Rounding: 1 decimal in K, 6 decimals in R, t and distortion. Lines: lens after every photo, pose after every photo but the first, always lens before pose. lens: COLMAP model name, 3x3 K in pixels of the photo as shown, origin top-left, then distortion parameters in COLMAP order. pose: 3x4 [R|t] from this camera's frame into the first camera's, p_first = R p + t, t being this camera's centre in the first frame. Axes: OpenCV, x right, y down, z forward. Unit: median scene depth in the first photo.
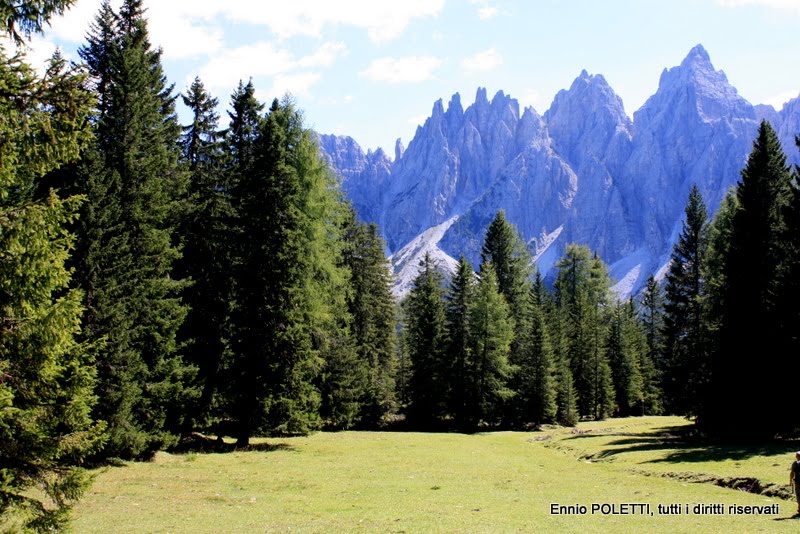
lens RADIAL K [[1052.9, 0, 400.0], [0, 1052.9, 267.0], [0, 0, 1]] dist [-0.076097, 0.150140]
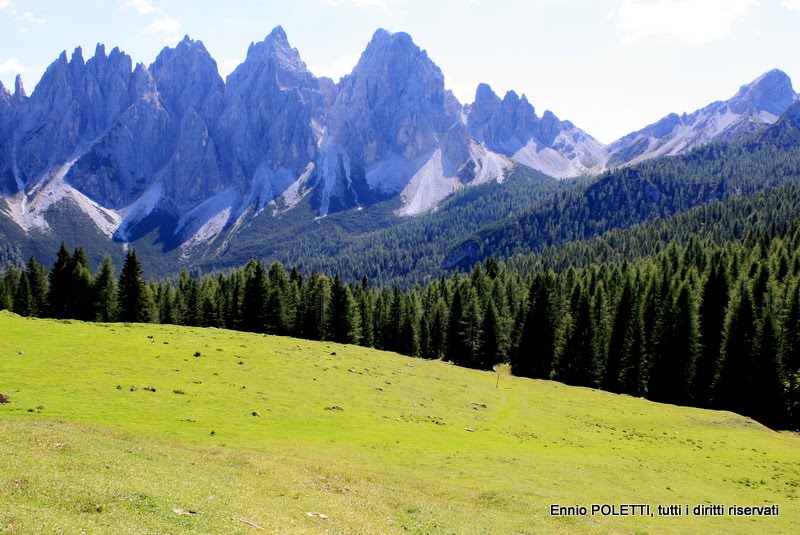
lens RADIAL K [[1052.9, 0, 400.0], [0, 1052.9, 267.5], [0, 0, 1]] dist [-0.076097, 0.150140]
pose [[0.914649, 0.006431, 0.404198, -0.091877], [-0.049140, 0.994227, 0.095379, -0.050556], [-0.401251, -0.107101, 0.909685, -0.245950]]
